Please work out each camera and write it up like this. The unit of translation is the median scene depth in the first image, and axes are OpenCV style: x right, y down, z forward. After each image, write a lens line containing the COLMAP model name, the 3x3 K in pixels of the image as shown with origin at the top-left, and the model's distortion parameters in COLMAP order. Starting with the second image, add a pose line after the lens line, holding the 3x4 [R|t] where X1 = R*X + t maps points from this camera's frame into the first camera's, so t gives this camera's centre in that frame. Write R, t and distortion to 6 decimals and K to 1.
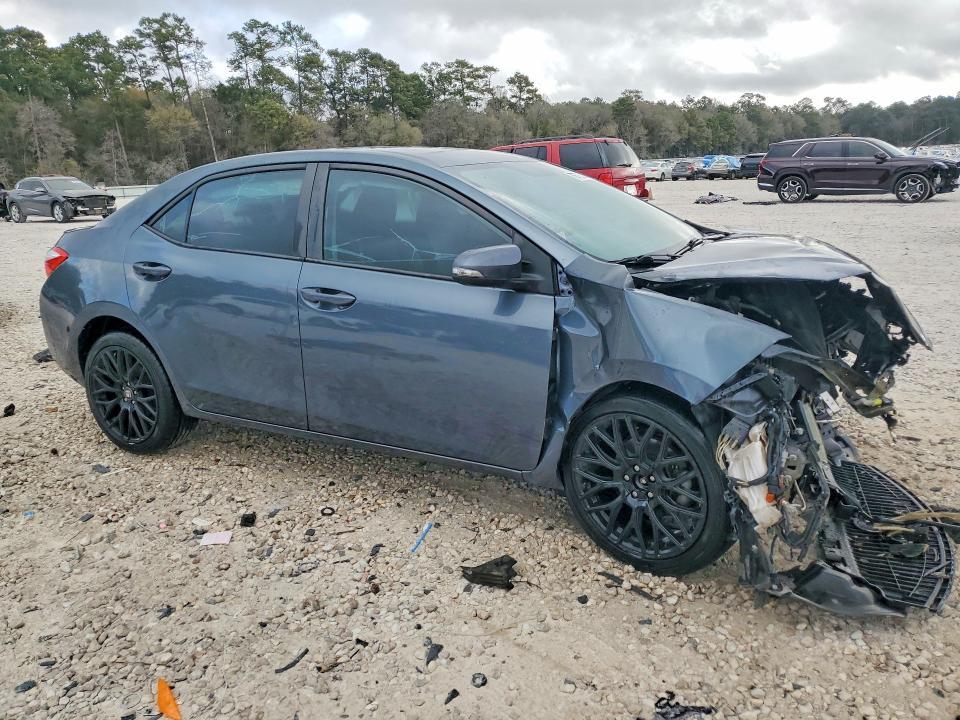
lens RADIAL K [[743.1, 0, 480.0], [0, 743.1, 360.0], [0, 0, 1]] dist [0.024507, 0.003116]
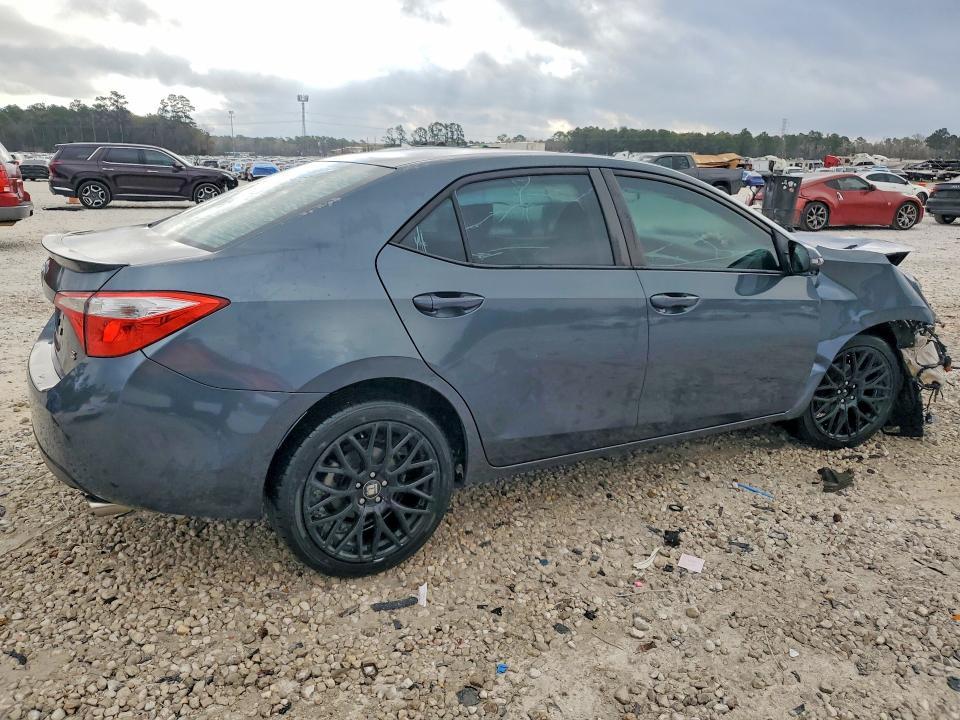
lens RADIAL K [[743.1, 0, 480.0], [0, 743.1, 360.0], [0, 0, 1]] dist [0.024507, 0.003116]
pose [[0.519655, -0.171228, 0.837042, -0.176321], [0.177589, 0.979961, 0.090213, -0.020937], [-0.835716, 0.101770, 0.539650, 0.097764]]
